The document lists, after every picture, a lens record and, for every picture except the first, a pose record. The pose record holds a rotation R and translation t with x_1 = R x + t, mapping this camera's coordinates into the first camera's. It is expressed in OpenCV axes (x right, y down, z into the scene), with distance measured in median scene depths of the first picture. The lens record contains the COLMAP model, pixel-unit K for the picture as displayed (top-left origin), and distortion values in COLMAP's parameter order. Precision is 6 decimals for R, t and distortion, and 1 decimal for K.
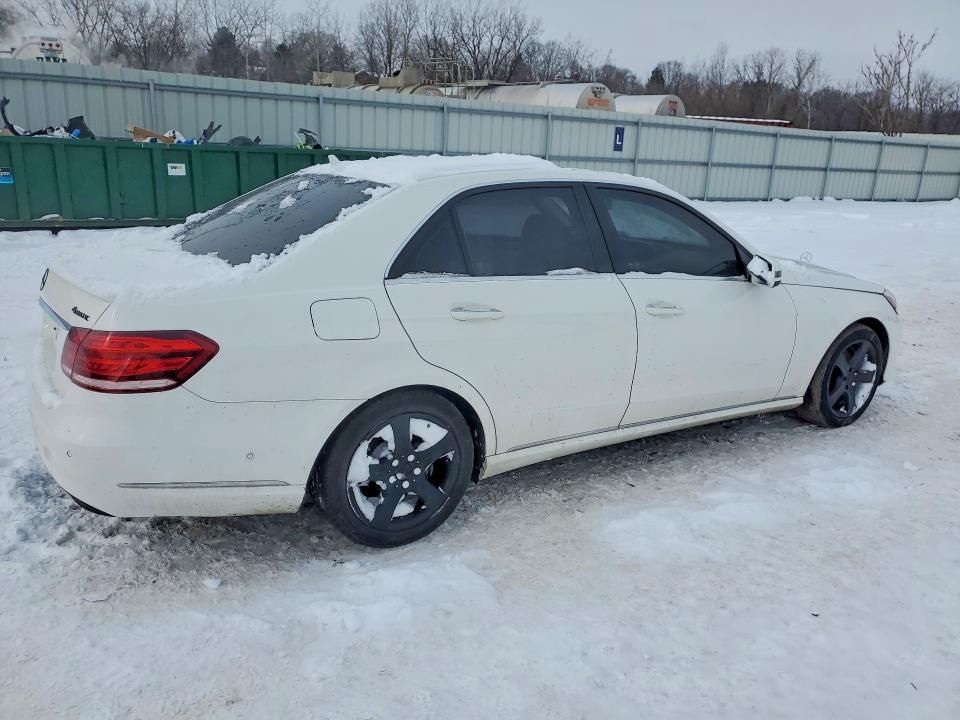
lens RADIAL K [[703.8, 0, 480.0], [0, 703.8, 360.0], [0, 0, 1]] dist [0.003995, -0.002079]
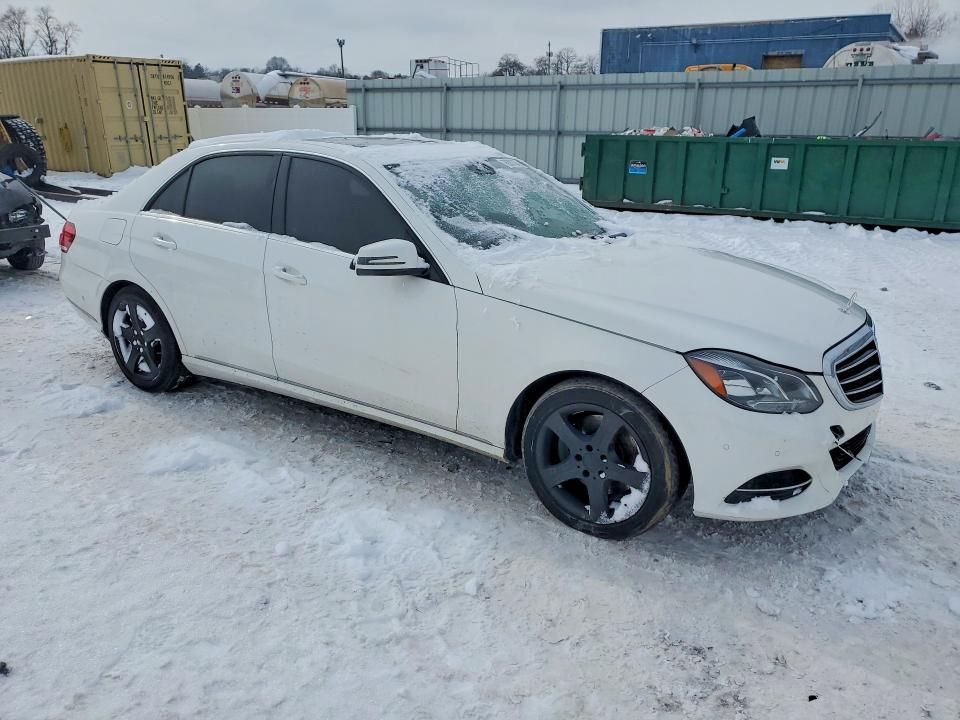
lens RADIAL K [[679.4, 0, 480.0], [0, 679.4, 360.0], [0, 0, 1]] dist [-0.002859, 0.005202]
pose [[0.468932, 0.251188, -0.846763, 0.971416], [-0.245110, 0.958060, 0.148464, -0.129083], [0.848542, 0.137930, 0.510834, 0.580994]]
